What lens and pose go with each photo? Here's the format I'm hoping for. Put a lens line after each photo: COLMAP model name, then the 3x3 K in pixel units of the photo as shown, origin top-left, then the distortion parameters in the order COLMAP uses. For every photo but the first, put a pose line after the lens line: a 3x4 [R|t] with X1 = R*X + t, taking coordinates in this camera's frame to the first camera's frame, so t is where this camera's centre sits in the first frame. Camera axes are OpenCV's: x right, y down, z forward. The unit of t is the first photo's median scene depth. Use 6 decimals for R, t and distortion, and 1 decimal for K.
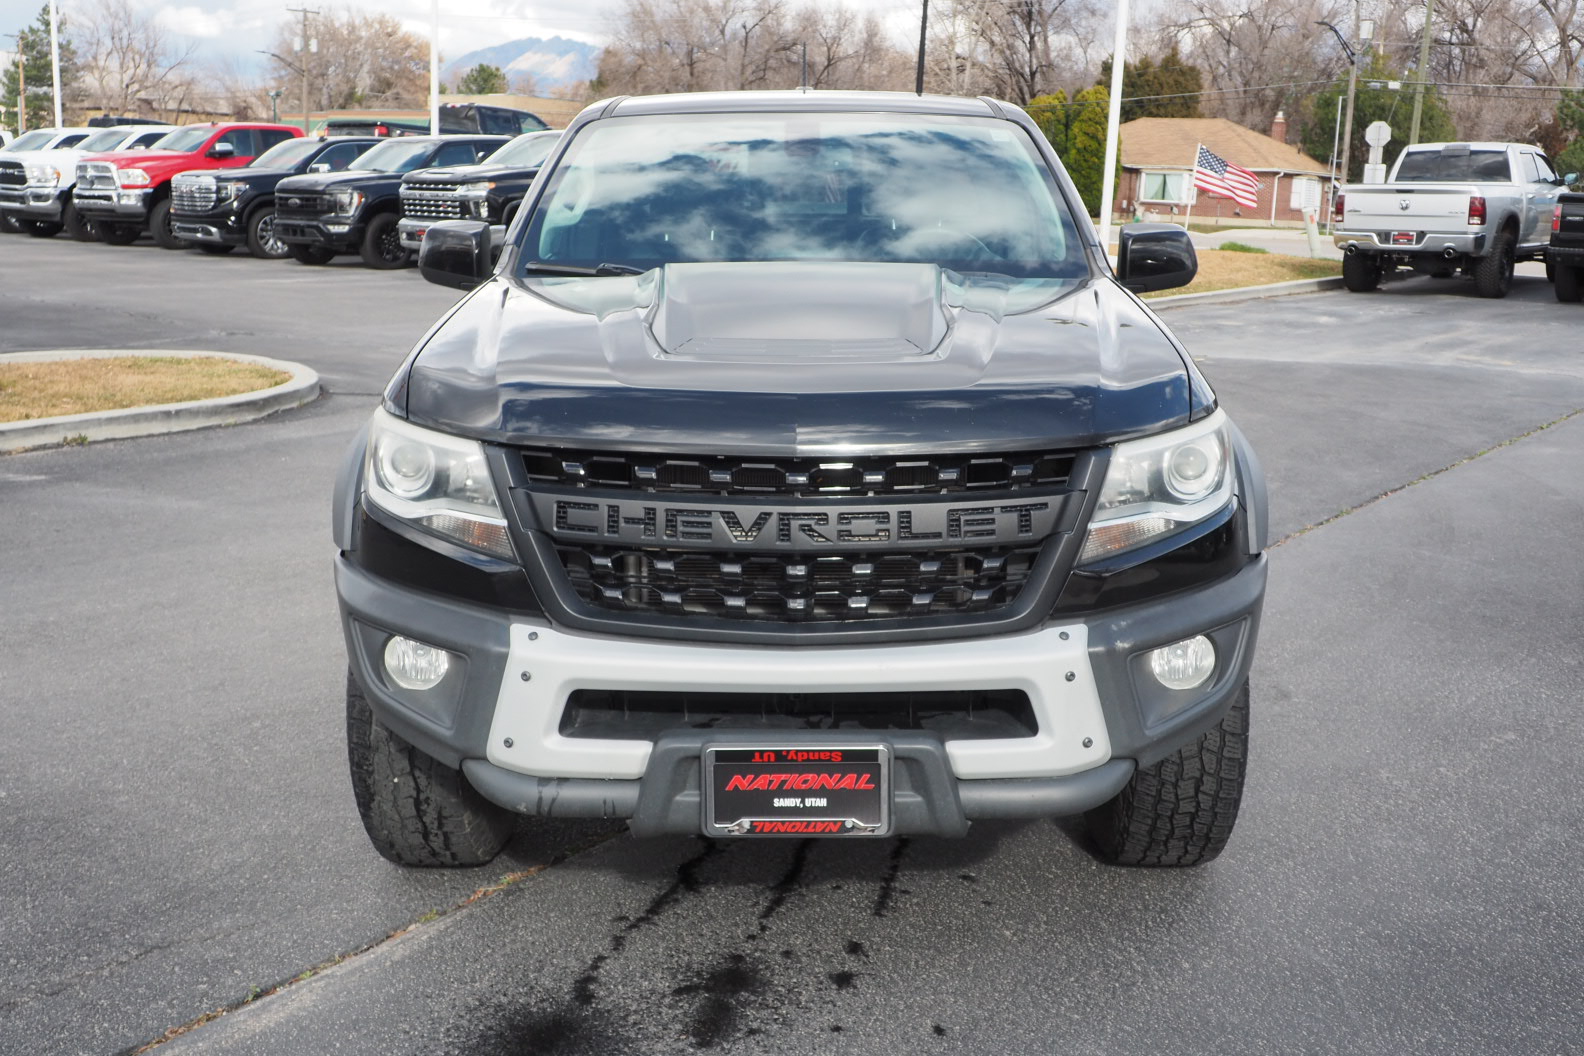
lens RADIAL K [[1604.2, 0, 791.6], [0, 1604.2, 530.5], [0, 0, 1]] dist [0.005935, 0.000000]
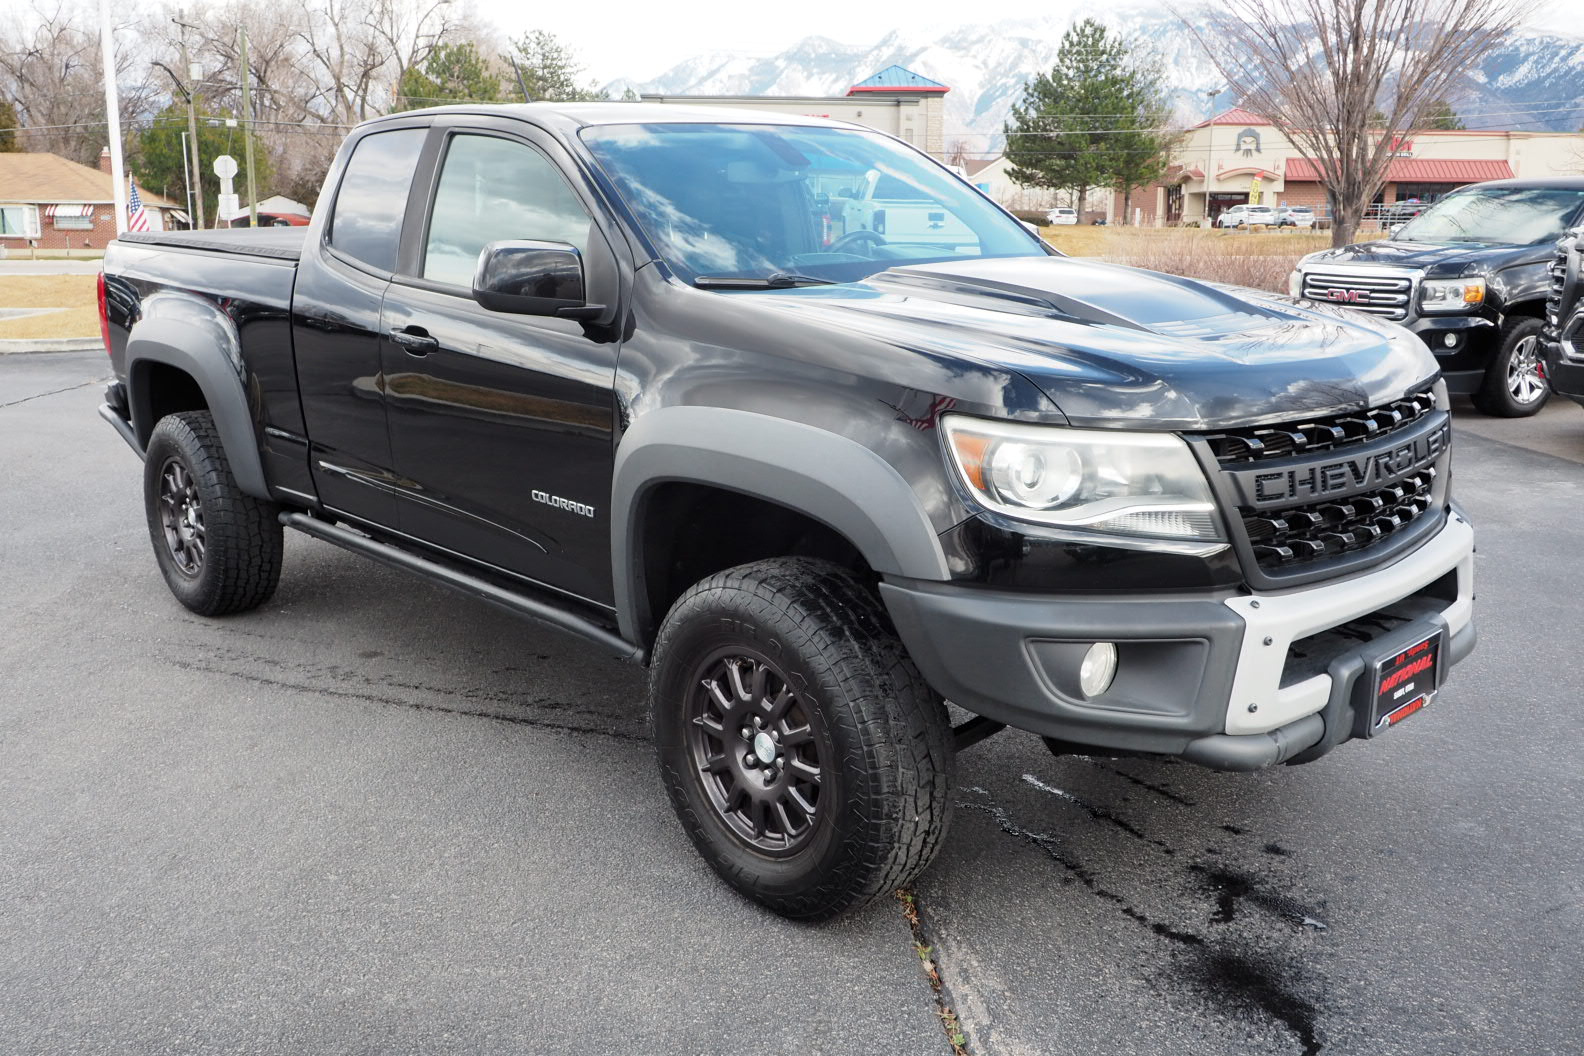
lens RADIAL K [[1431.4, 0, 791.7], [0, 1431.4, 524.7], [0, 0, 1]] dist [0.005149, -0.002472]
pose [[0.718787, -0.171845, 0.673657, -0.842975], [0.170953, 0.982907, 0.068327, -0.086599], [-0.673884, 0.066051, 0.735878, 0.413260]]
